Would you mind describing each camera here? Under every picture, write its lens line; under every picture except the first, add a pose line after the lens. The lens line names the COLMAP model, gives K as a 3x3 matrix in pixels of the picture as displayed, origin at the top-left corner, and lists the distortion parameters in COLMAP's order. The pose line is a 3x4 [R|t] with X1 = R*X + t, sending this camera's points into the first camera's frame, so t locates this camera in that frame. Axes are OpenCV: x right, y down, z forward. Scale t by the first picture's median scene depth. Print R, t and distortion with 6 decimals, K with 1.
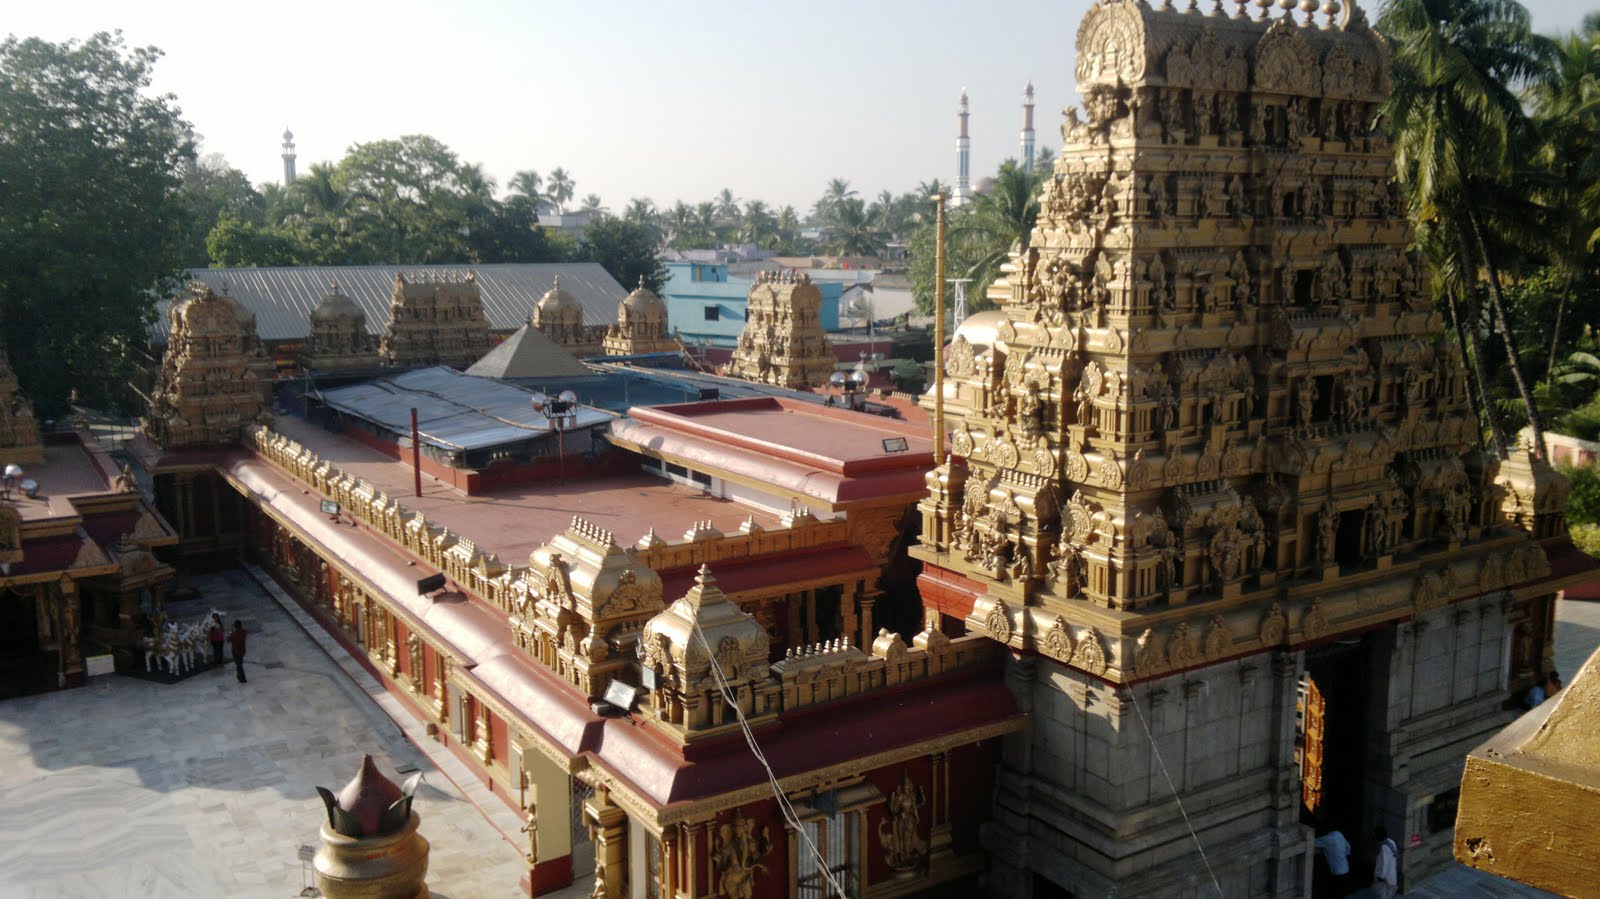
lens RADIAL K [[1362.4, 0, 799.8], [0, 1362.4, 435.0], [0, 0, 1]] dist [0.046219, -0.159312]
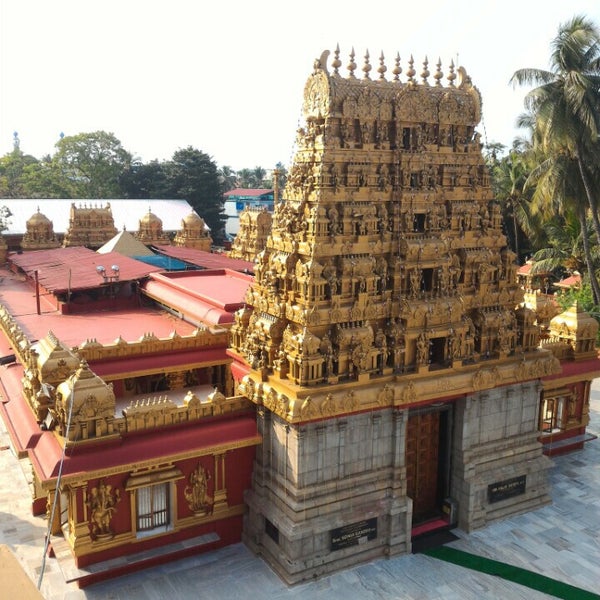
lens RADIAL K [[659.1, 0, 300.0], [0, 659.1, 300.0], [0, 0, 1]] dist [0.096511, -0.236425]
pose [[0.998142, 0.024130, -0.055954, 0.264560], [-0.022628, 0.999370, 0.027328, -0.020360], [0.056578, -0.026011, 0.998059, 0.047147]]
